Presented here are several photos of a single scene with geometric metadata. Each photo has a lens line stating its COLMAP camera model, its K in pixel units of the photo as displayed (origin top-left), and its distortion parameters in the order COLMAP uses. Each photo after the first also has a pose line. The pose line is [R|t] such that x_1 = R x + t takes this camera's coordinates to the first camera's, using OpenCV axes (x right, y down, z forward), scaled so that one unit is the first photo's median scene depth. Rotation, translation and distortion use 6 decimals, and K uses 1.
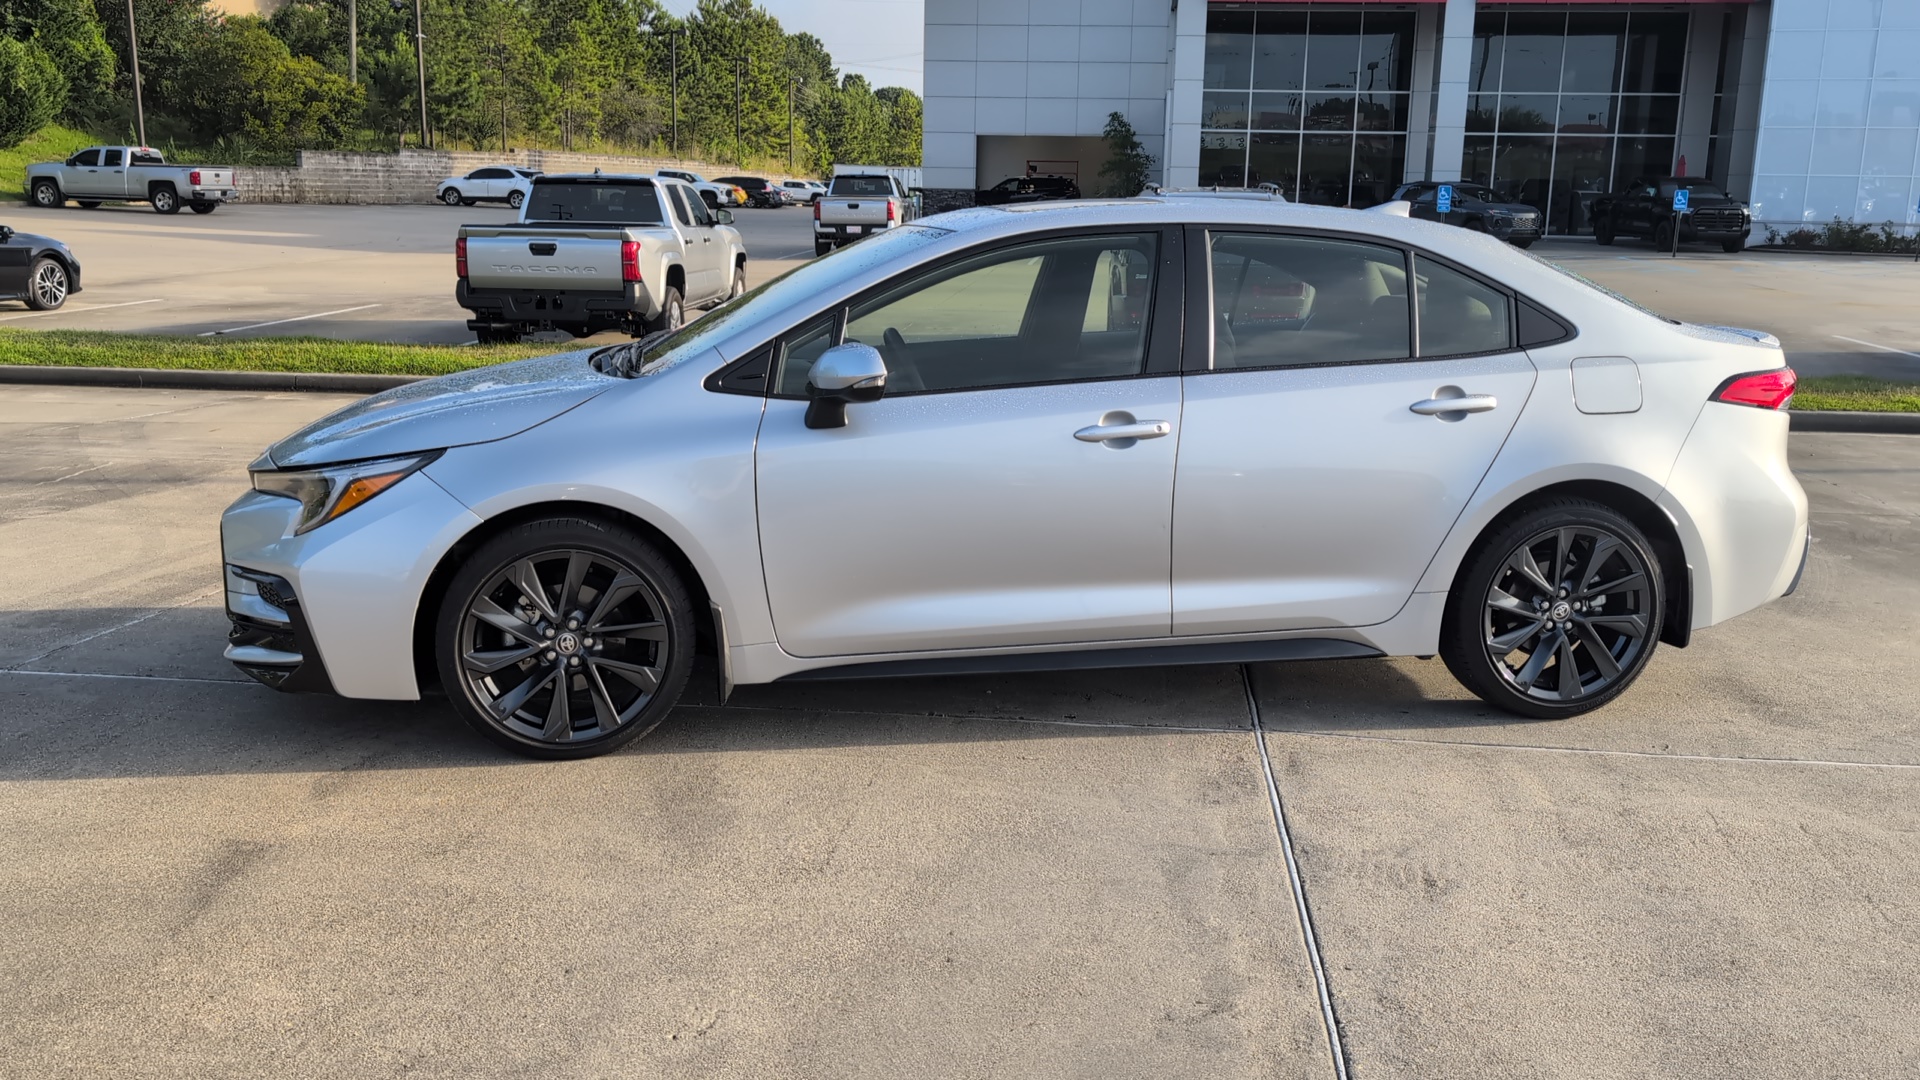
lens RADIAL K [[1619.7, 0, 960.0], [0, 1619.7, 540.0], [0, 0, 1]] dist [0.015625, -0.010711]
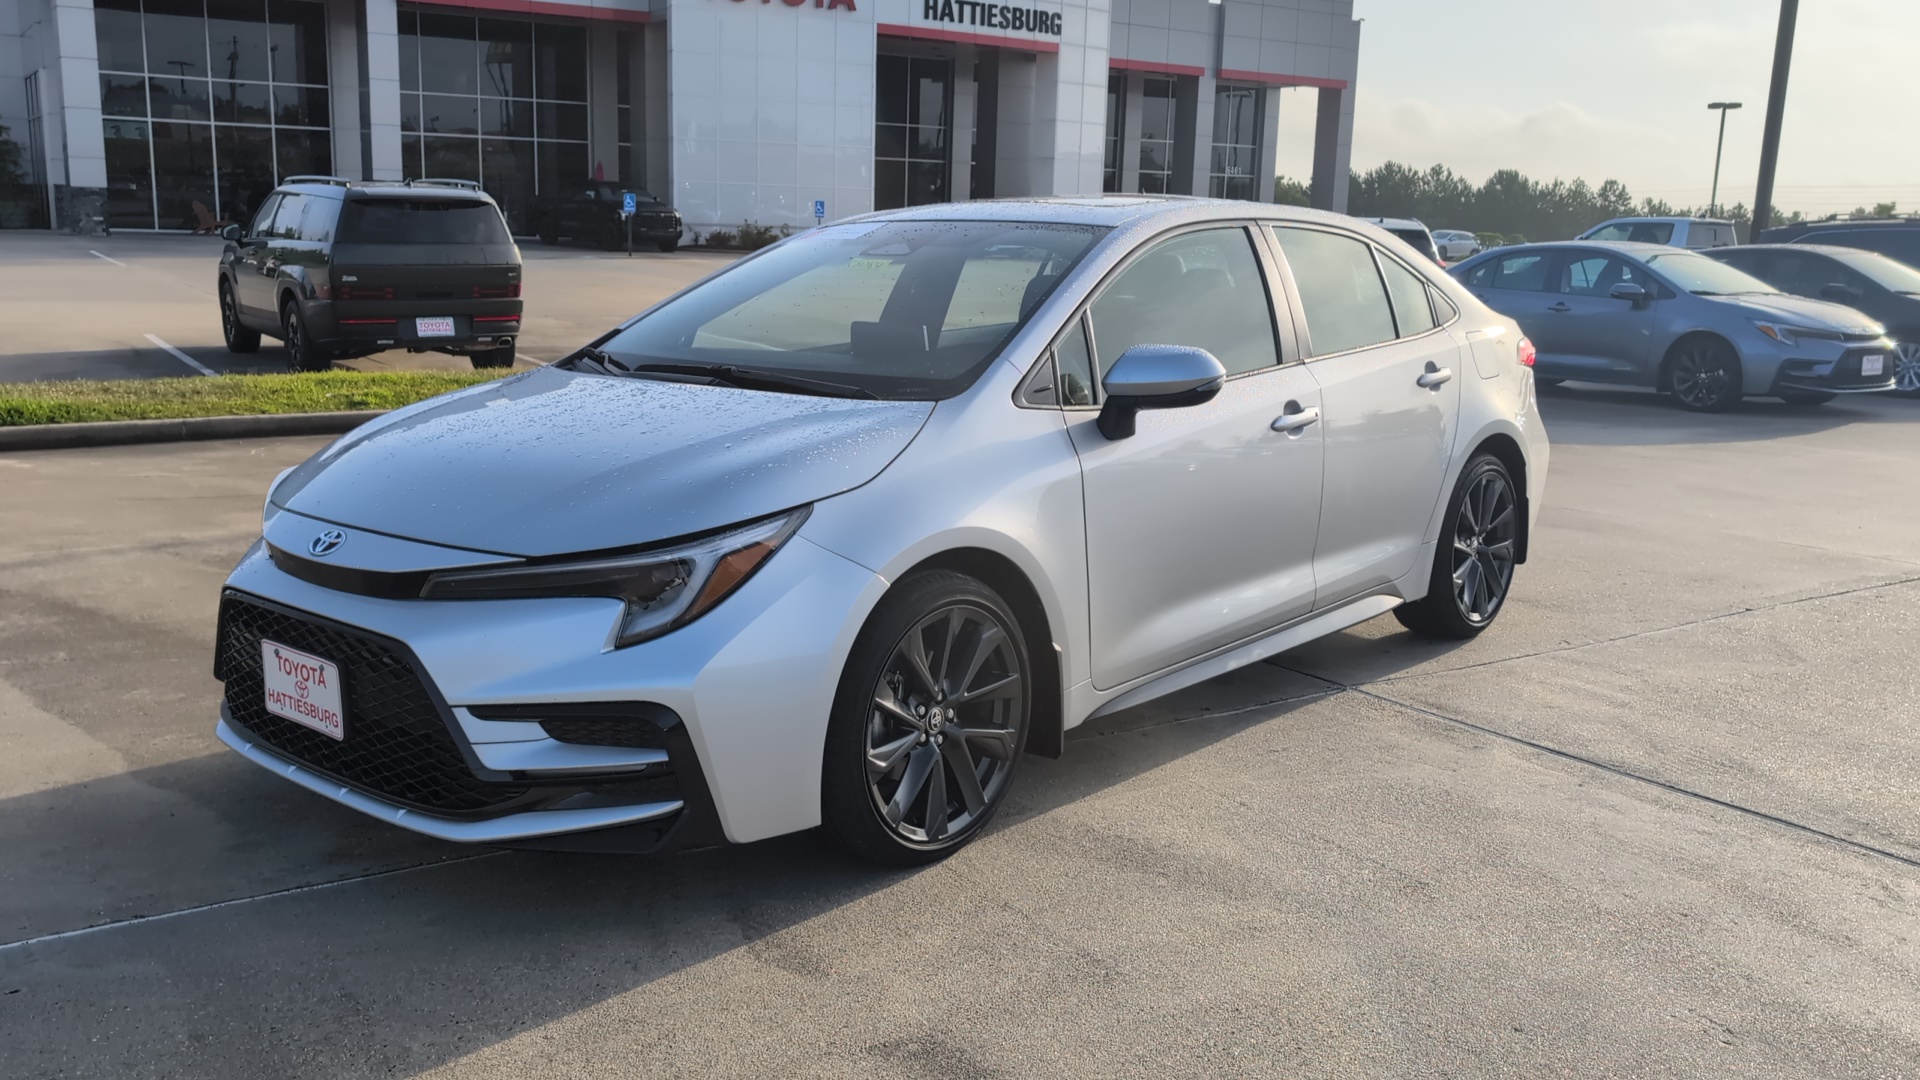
lens RADIAL K [[1619.7, 0, 960.0], [0, 1619.7, 540.0], [0, 0, 1]] dist [0.015625, -0.010711]
pose [[0.773124, -0.118869, 0.623017, -0.697961], [0.119409, 0.991995, 0.041089, -0.057400], [-0.622913, 0.042627, 0.781129, 0.318464]]
